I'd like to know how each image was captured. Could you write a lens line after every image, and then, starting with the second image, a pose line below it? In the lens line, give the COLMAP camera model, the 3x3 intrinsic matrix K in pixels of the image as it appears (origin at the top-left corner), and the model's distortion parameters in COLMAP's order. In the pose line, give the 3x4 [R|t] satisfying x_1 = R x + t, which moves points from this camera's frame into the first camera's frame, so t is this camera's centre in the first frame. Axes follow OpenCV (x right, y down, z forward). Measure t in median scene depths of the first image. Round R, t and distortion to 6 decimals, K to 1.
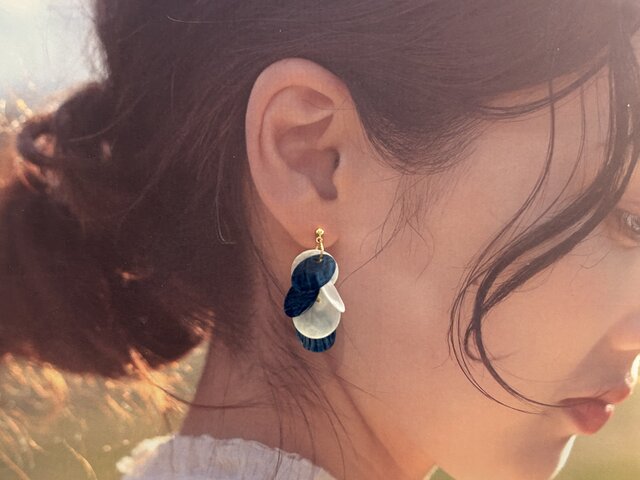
lens RADIAL K [[634.8, 0, 320.0], [0, 634.8, 240.0], [0, 0, 1]] dist [0.052367, -0.159378]
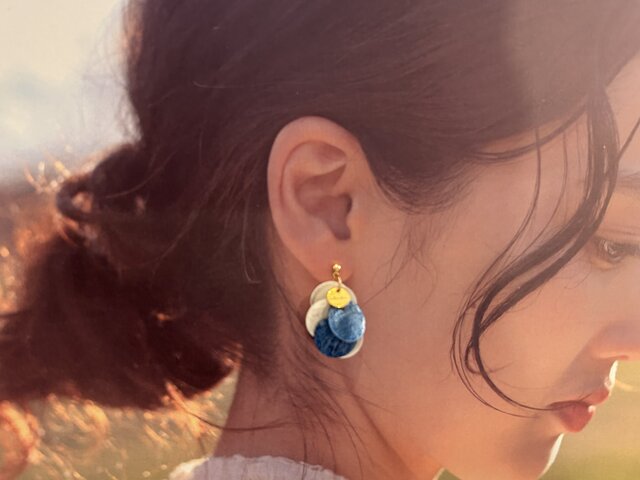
lens RADIAL K [[634.8, 0, 320.0], [0, 634.8, 240.0], [0, 0, 1]] dist [0.052367, -0.159378]
pose [[0.999010, -0.028786, -0.033927, 0.011841], [0.025885, 0.996209, -0.083049, 0.031707], [0.036189, 0.082089, 0.995968, -0.123055]]
